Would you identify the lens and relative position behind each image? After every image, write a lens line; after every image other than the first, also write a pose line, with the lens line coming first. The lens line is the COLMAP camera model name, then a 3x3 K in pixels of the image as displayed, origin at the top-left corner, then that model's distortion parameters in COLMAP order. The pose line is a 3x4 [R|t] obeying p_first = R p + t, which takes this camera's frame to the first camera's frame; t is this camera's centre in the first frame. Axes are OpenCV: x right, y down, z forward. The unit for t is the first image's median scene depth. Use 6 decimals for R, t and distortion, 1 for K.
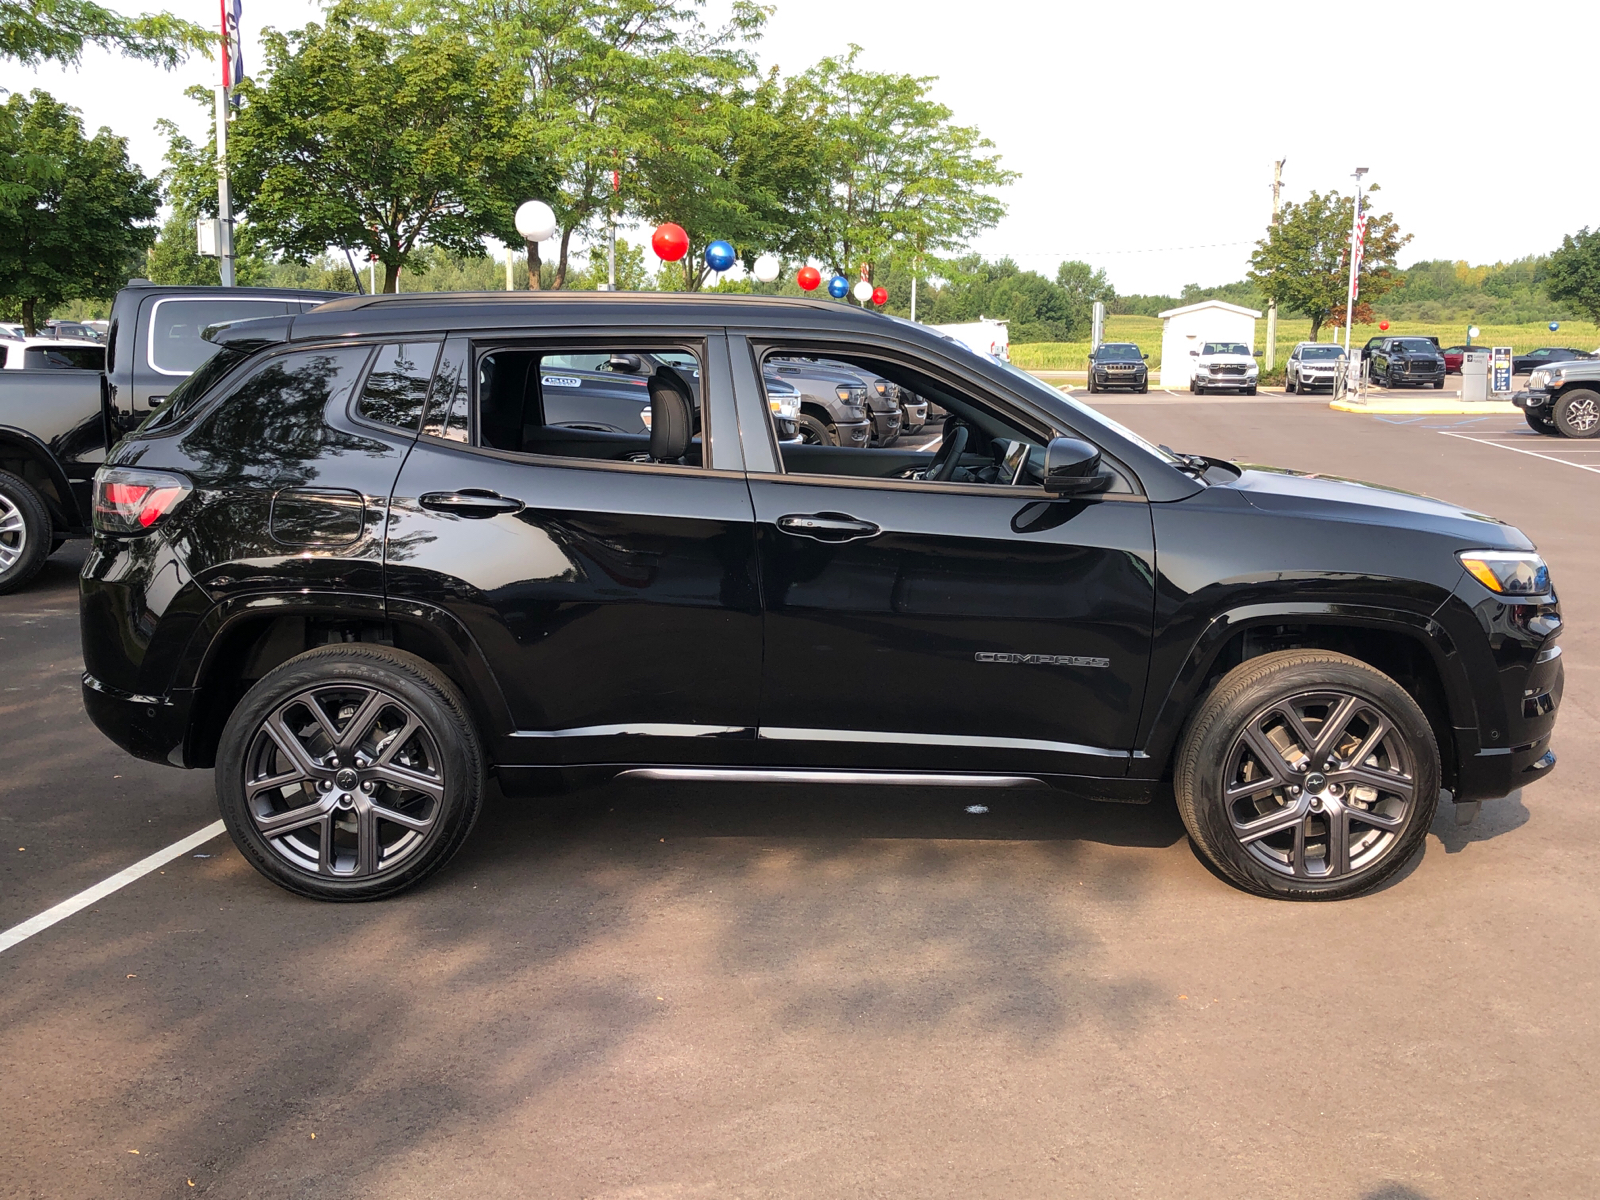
lens RADIAL K [[1569.5, 0, 792.9], [0, 1569.5, 608.2], [0, 0, 1]] dist [0.022356, -0.013261]
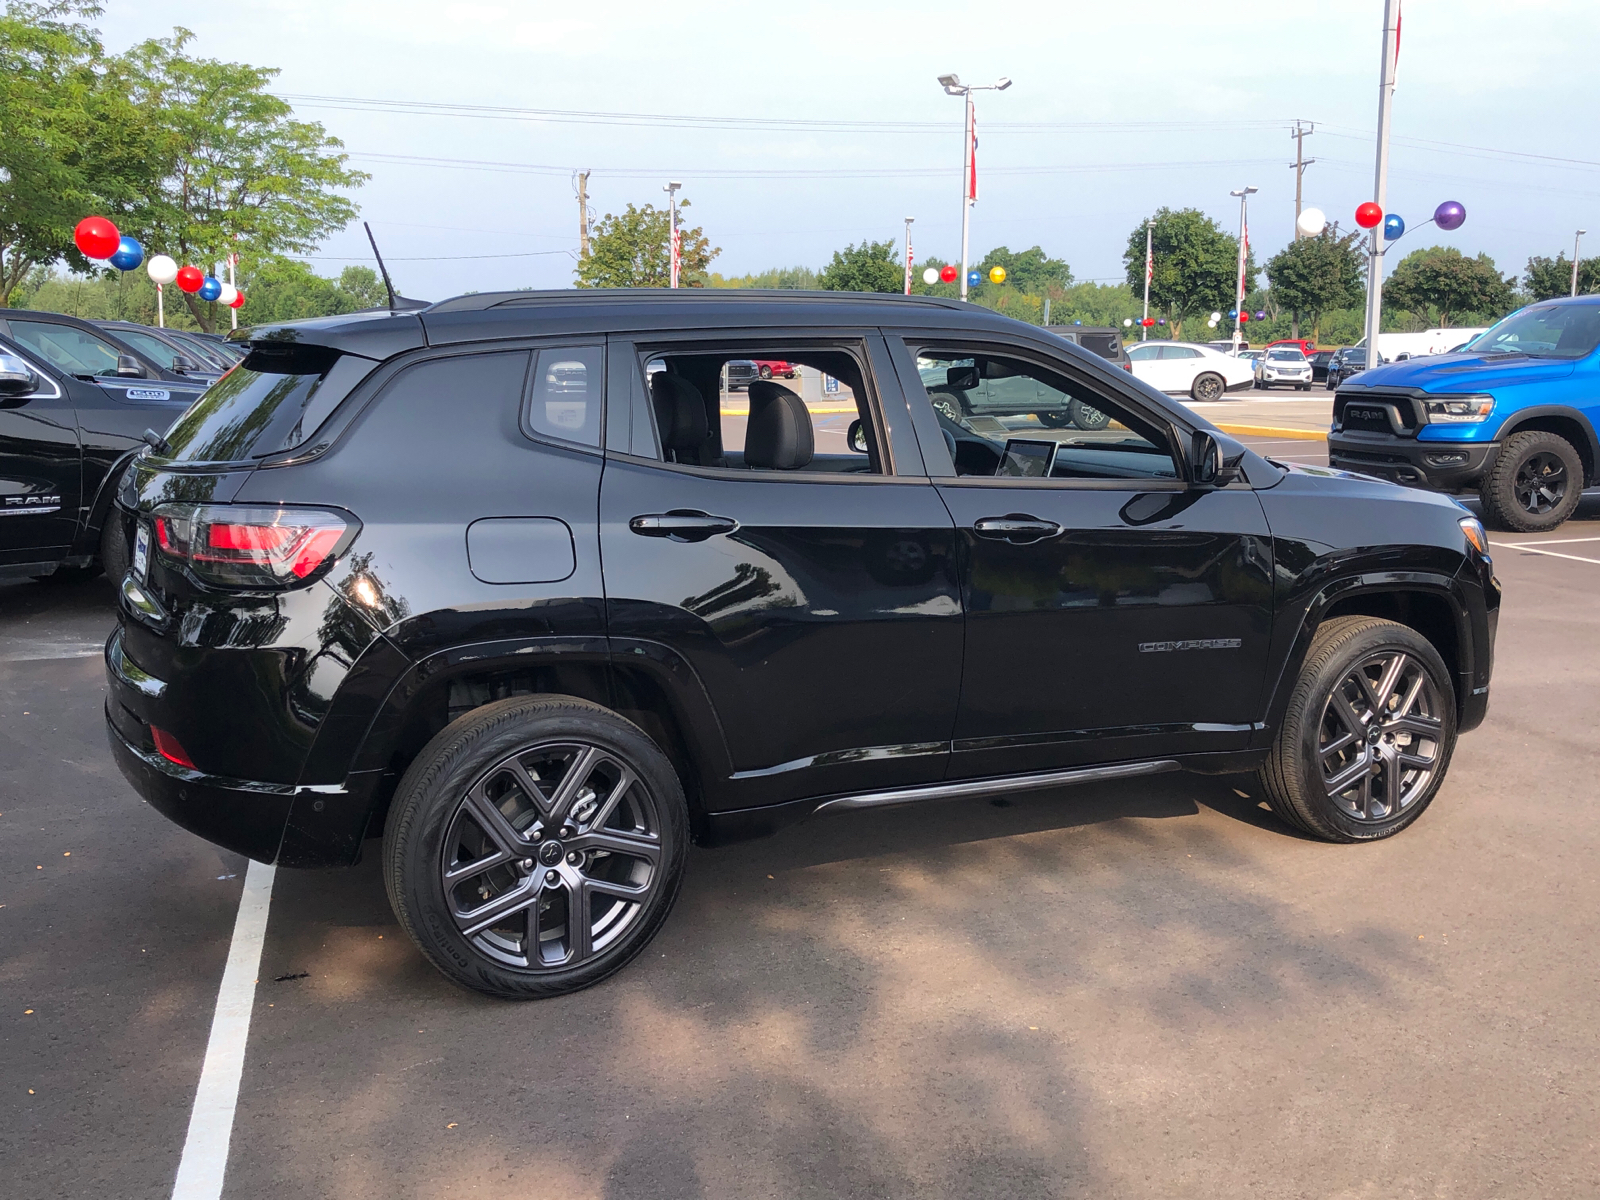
lens RADIAL K [[1574.6, 0, 800.0], [0, 1574.6, 600.0], [0, 0, 1]] dist [0.025917, -0.040906]
pose [[0.901879, -0.073794, 0.425638, -0.103825], [0.078069, 0.996920, 0.007420, -0.005044], [-0.424875, 0.026537, 0.904863, 0.031824]]
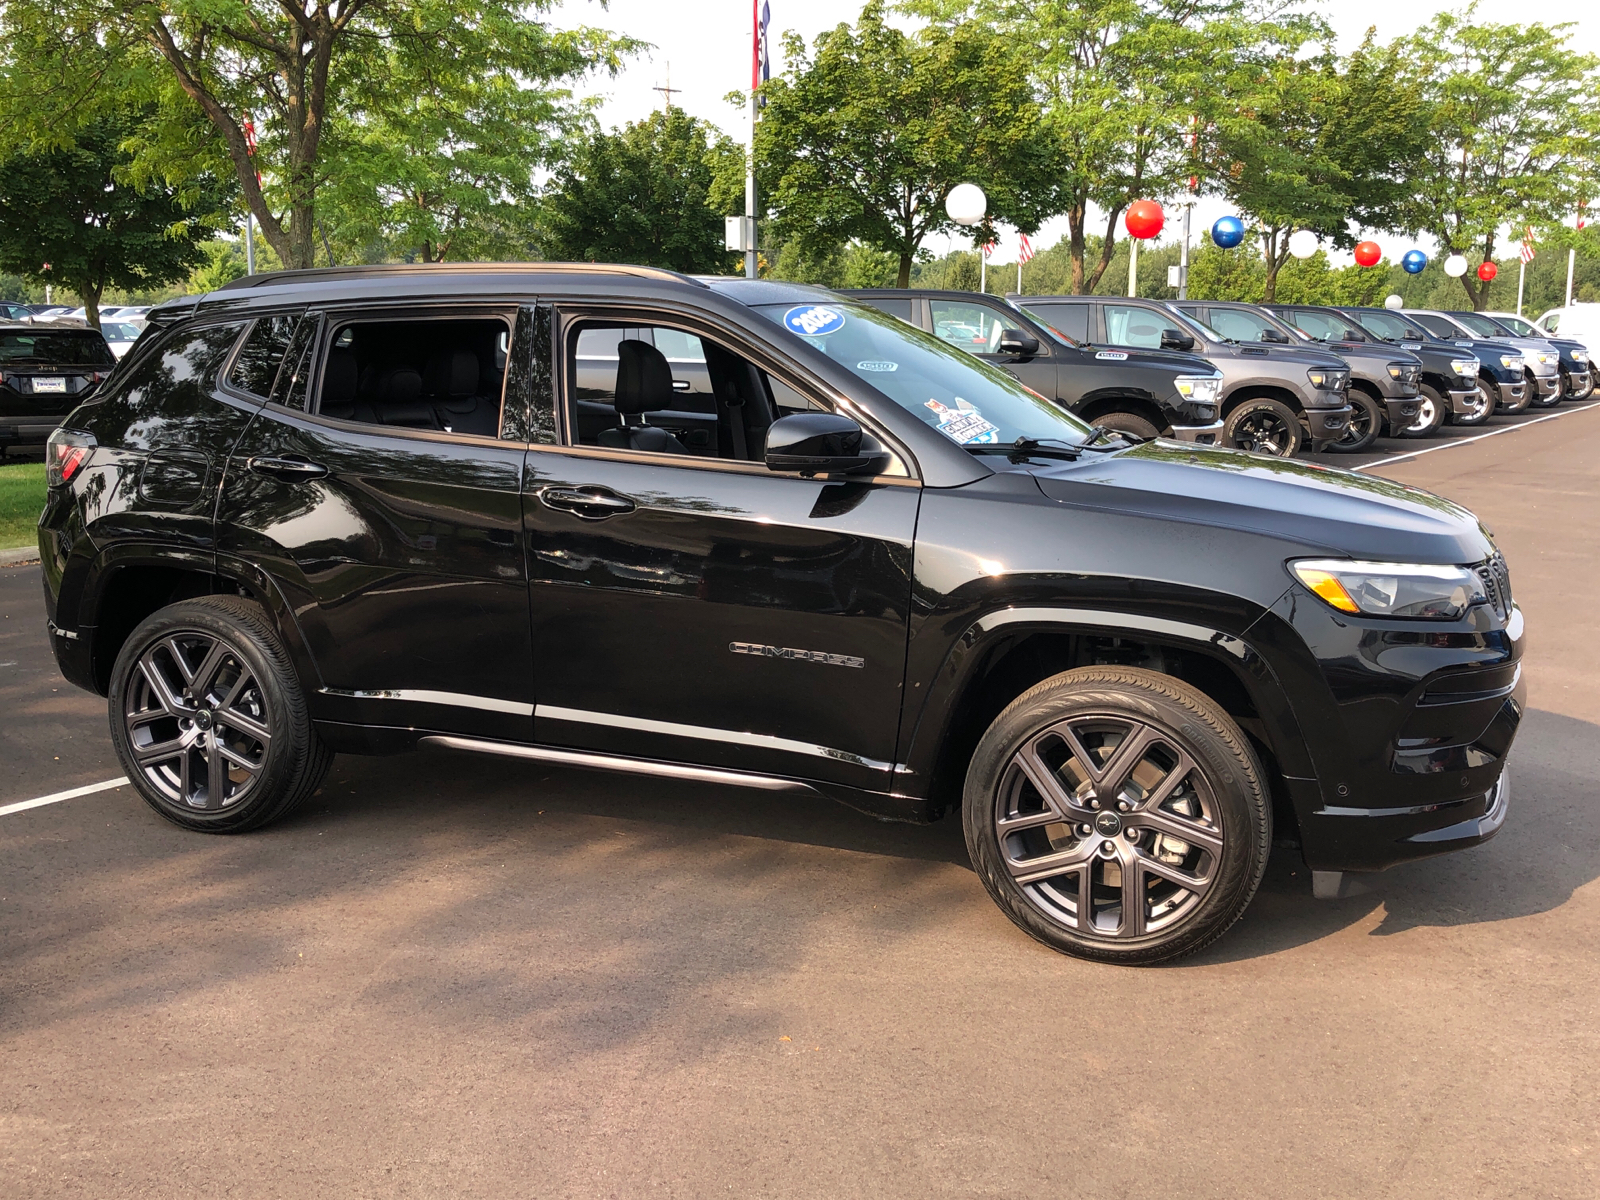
lens RADIAL K [[1553.0, 0, 800.6], [0, 1553.0, 623.4], [0, 0, 1]] dist [0.021573, -0.022980]
pose [[0.919981, 0.063231, -0.386829, 0.100070], [-0.055932, 0.997980, 0.030109, -0.002527], [0.387951, -0.006064, 0.921660, 0.033580]]
